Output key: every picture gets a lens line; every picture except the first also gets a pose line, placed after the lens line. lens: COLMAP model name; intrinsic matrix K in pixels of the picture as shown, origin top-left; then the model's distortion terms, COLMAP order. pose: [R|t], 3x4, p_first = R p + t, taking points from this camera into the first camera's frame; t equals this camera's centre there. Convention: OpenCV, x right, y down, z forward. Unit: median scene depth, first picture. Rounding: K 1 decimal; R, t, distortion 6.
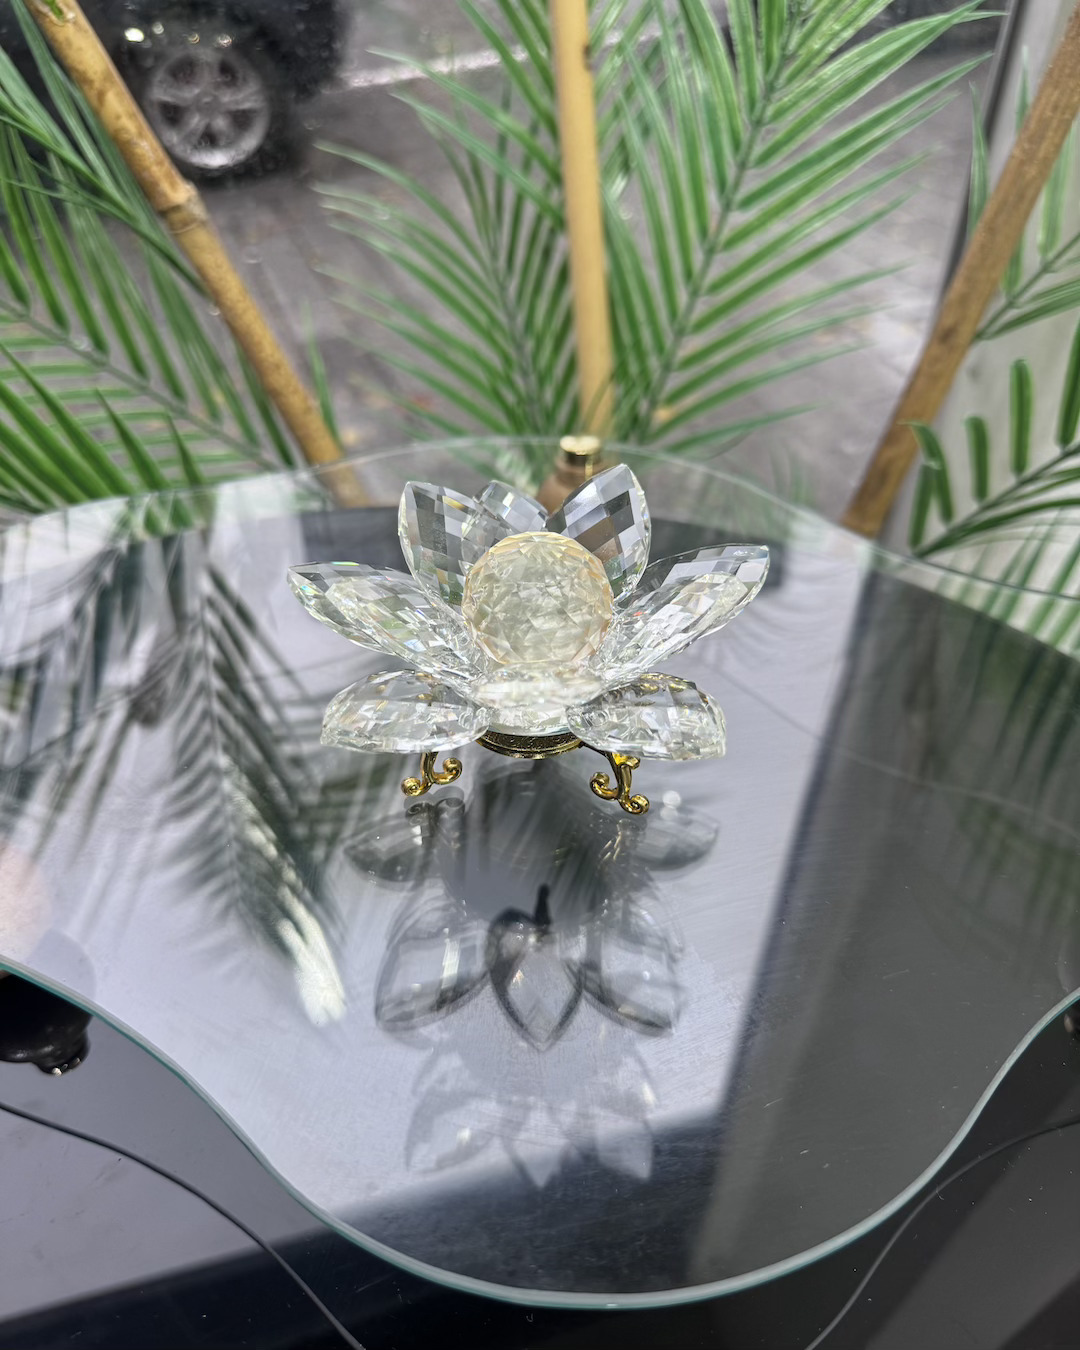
lens RADIAL K [[991.3, 0, 537.9], [0, 991.3, 662.6], [0, 0, 1]] dist [0.005048, -0.011110]
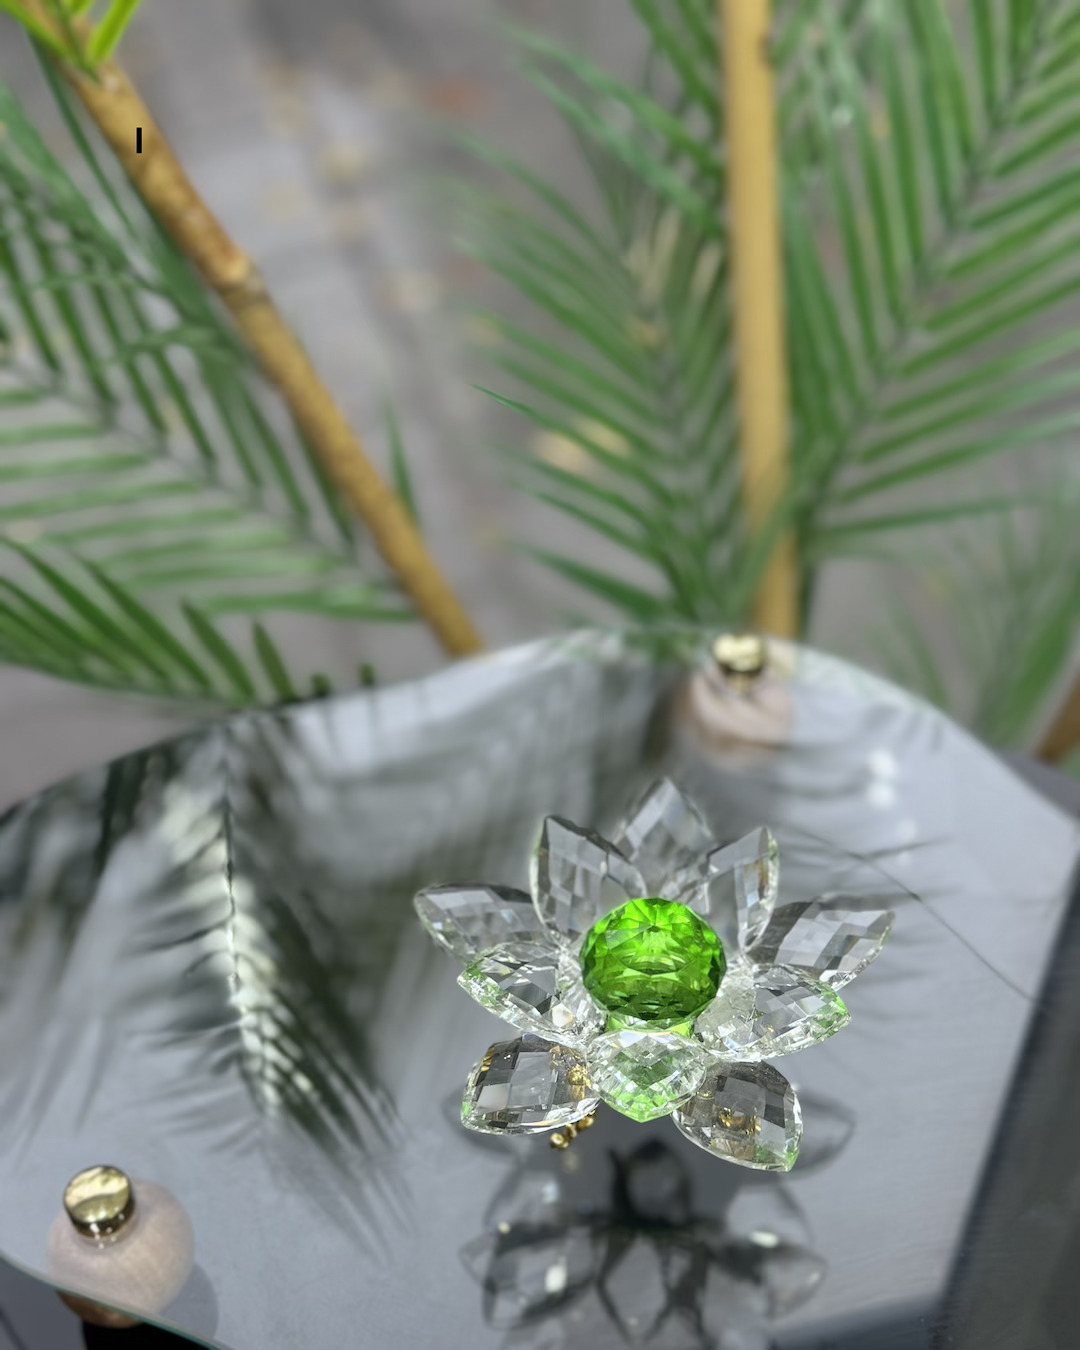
lens RADIAL K [[1814.0, 0, 554.2], [0, 1814.0, 677.4], [0, 0, 1]] dist [0.097597, 0.000000]
pose [[0.998355, 0.020520, -0.053534, -0.021725], [-0.013786, 0.992278, 0.123265, -0.292842], [0.055650, -0.122324, 0.990929, -0.392105]]
